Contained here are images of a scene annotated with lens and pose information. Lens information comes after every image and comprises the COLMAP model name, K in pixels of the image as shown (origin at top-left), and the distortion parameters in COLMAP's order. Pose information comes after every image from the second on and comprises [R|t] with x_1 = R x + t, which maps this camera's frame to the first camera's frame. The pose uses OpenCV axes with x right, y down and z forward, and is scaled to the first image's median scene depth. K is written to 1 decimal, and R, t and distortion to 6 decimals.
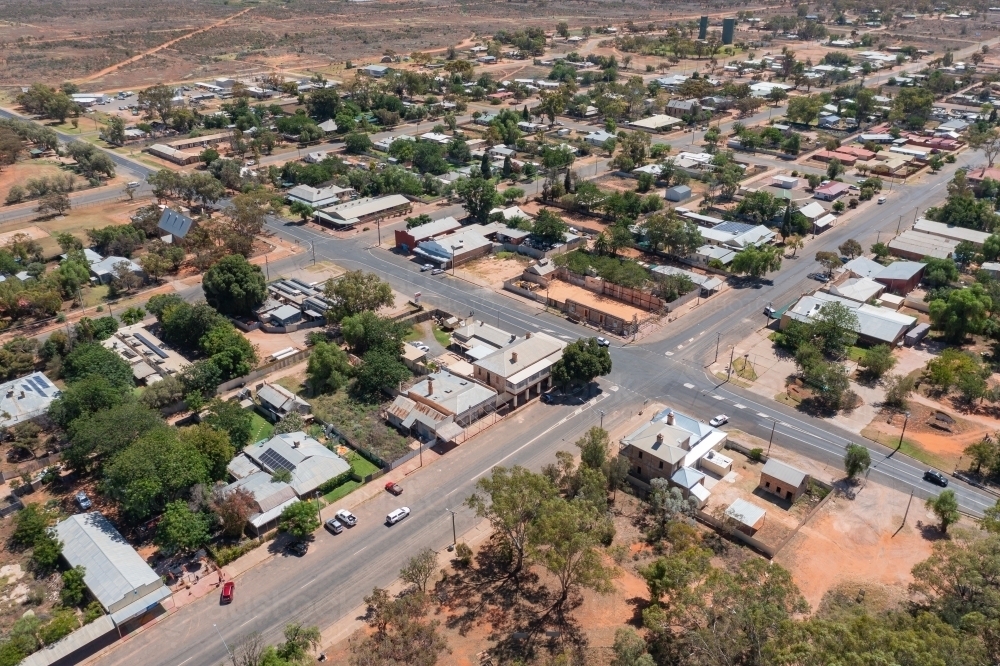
lens RADIAL K [[769.0, 0, 500.0], [0, 769.0, 333.0], [0, 0, 1]] dist [-0.024101, 0.005557]
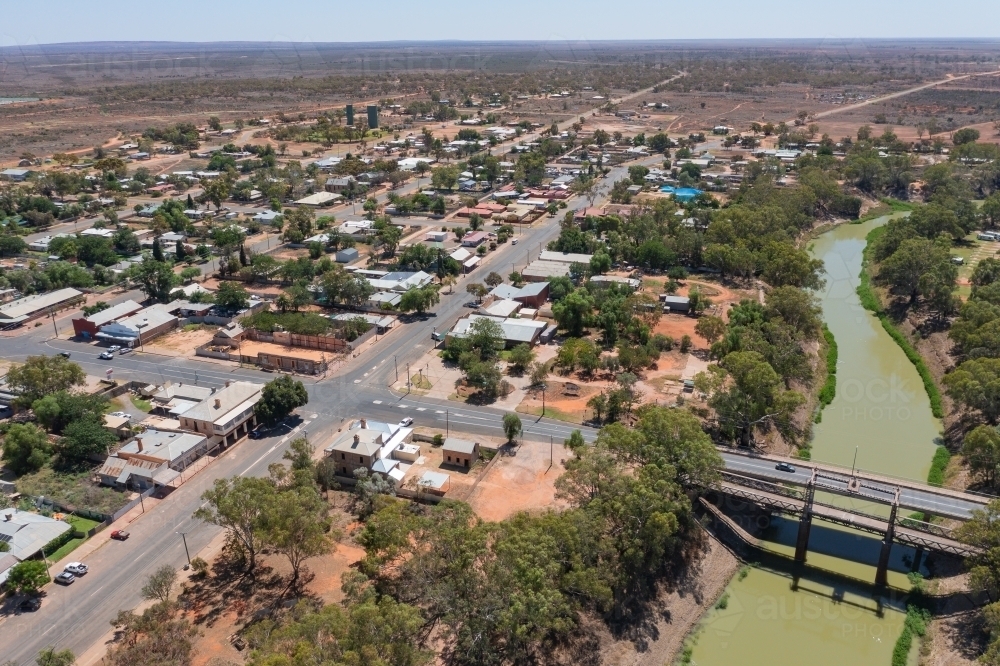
lens RADIAL K [[769.0, 0, 500.0], [0, 769.0, 333.0], [0, 0, 1]] dist [-0.024101, 0.005557]
pose [[0.911391, -0.152387, 0.382288, -0.011209], [0.192389, 0.978929, -0.068444, 0.057188], [-0.363803, 0.135927, 0.921505, -0.114855]]
